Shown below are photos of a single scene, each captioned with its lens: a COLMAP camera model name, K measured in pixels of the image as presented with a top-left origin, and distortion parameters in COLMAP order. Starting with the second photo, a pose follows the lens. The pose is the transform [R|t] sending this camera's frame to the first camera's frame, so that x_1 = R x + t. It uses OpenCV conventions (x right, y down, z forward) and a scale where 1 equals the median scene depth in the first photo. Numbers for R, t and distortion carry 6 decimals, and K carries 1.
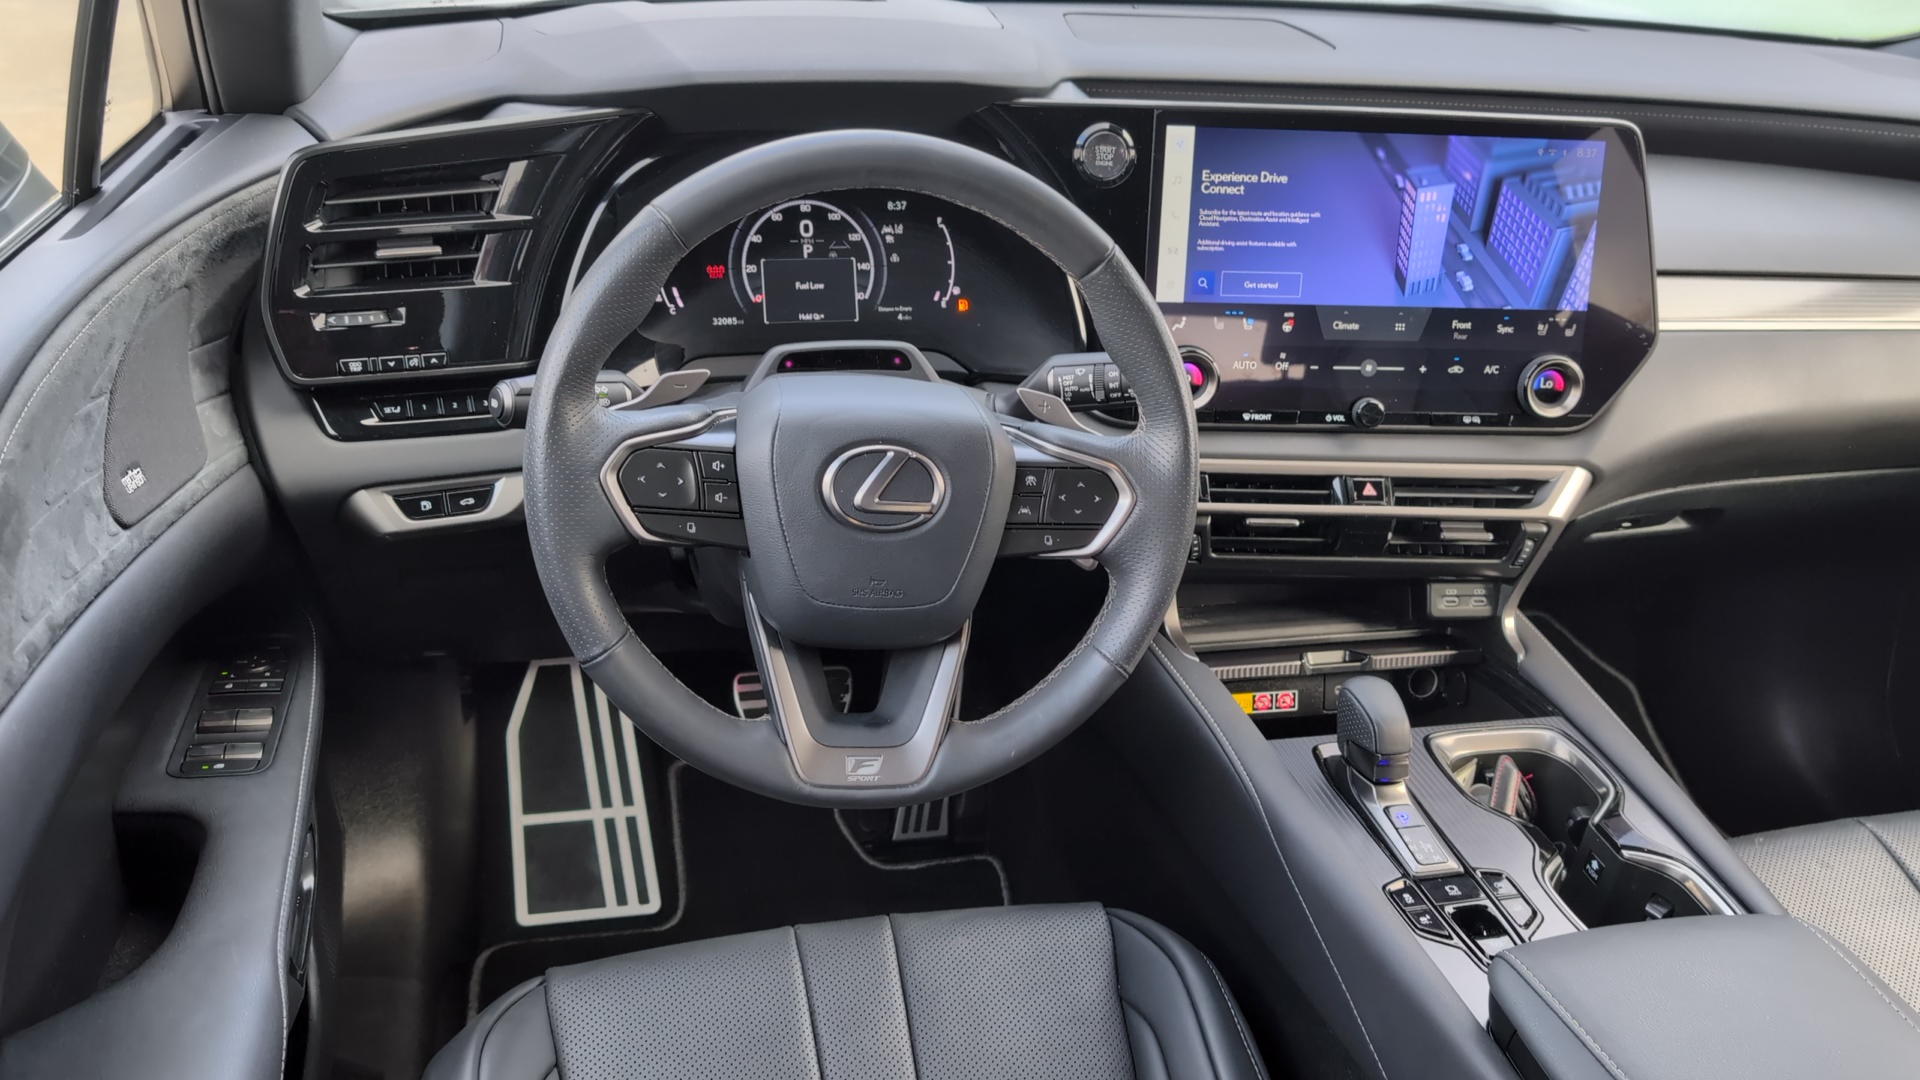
lens RADIAL K [[1630.9, 0, 951.6], [0, 1630.9, 540.0], [0, 0, 1]] dist [0.034894, -0.045164]
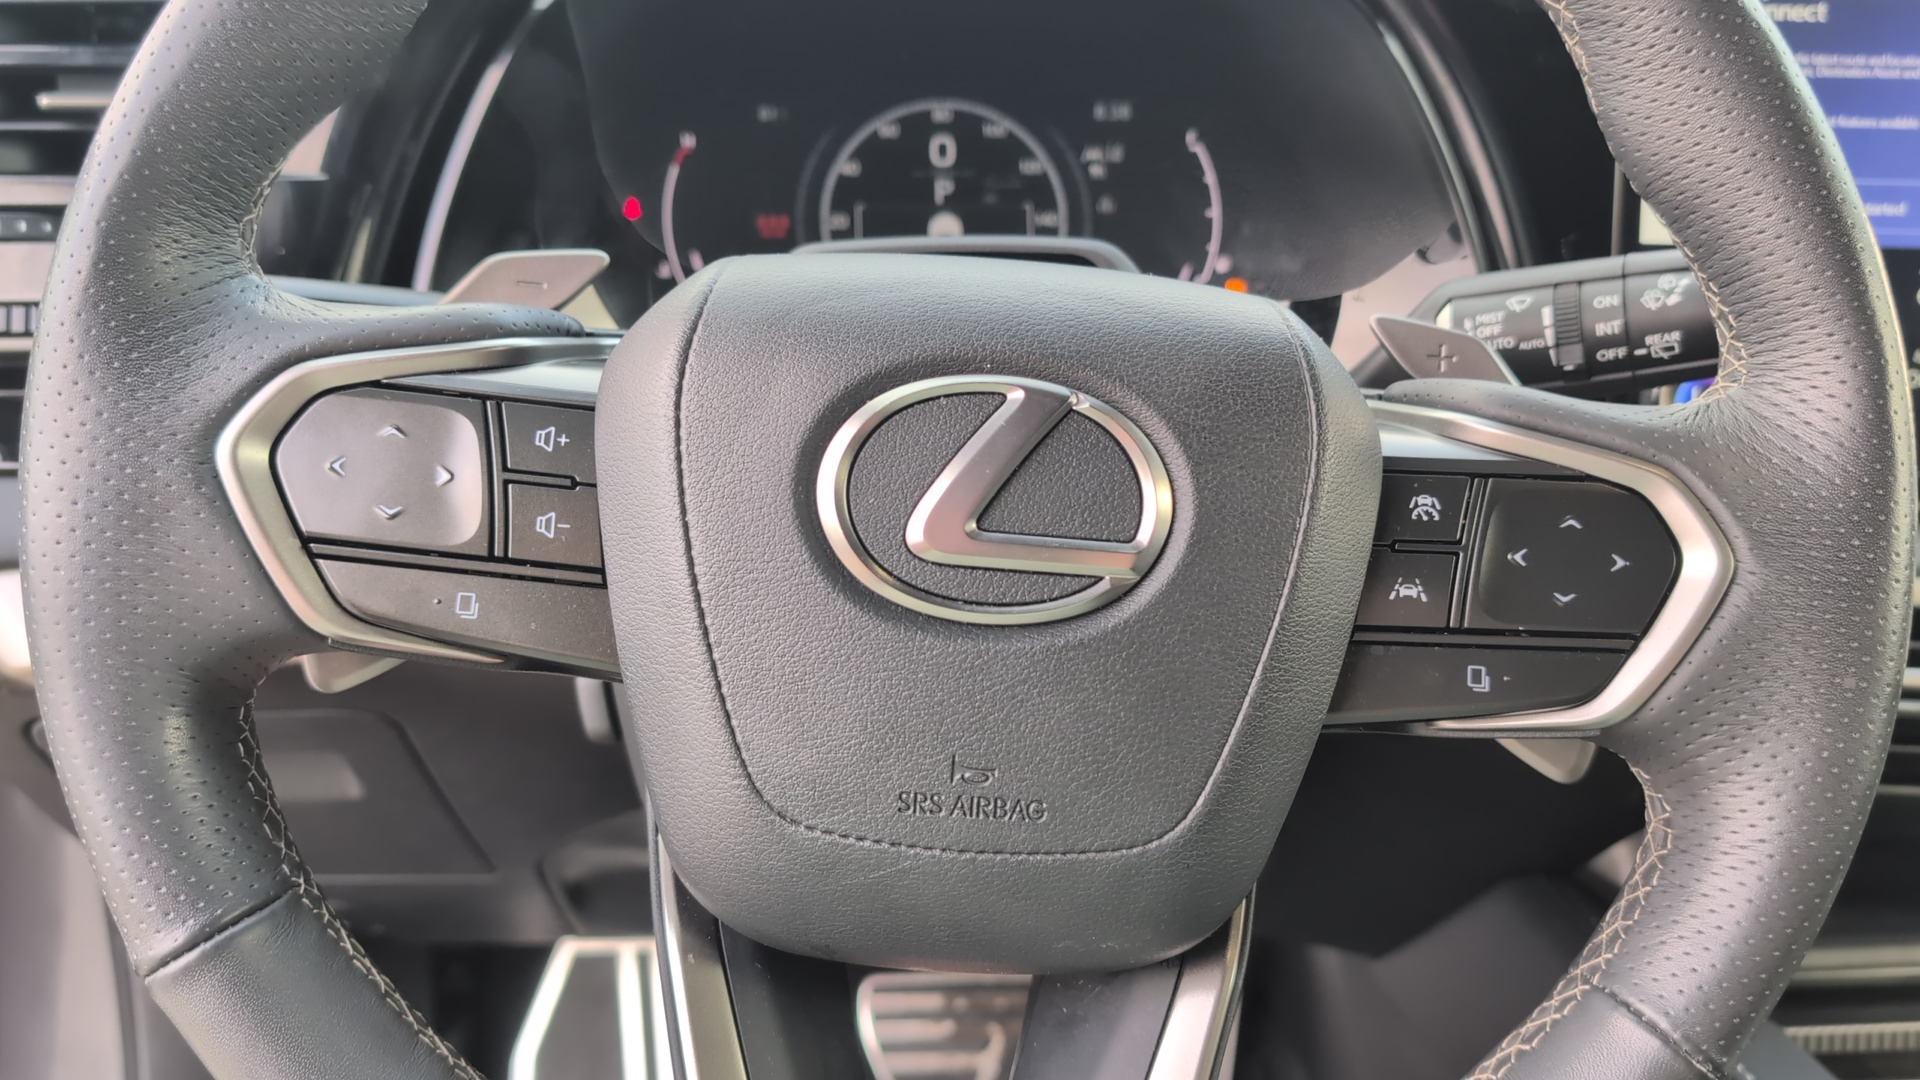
lens RADIAL K [[1630.9, 0, 959.4], [0, 1630.9, 538.8], [0, 0, 1]] dist [0.034894, -0.045164]
pose [[0.986771, 0.003281, -0.162084, 0.005025], [-0.030062, 0.986158, -0.163058, 0.024773], [0.159306, 0.165774, 0.973212, 0.505099]]
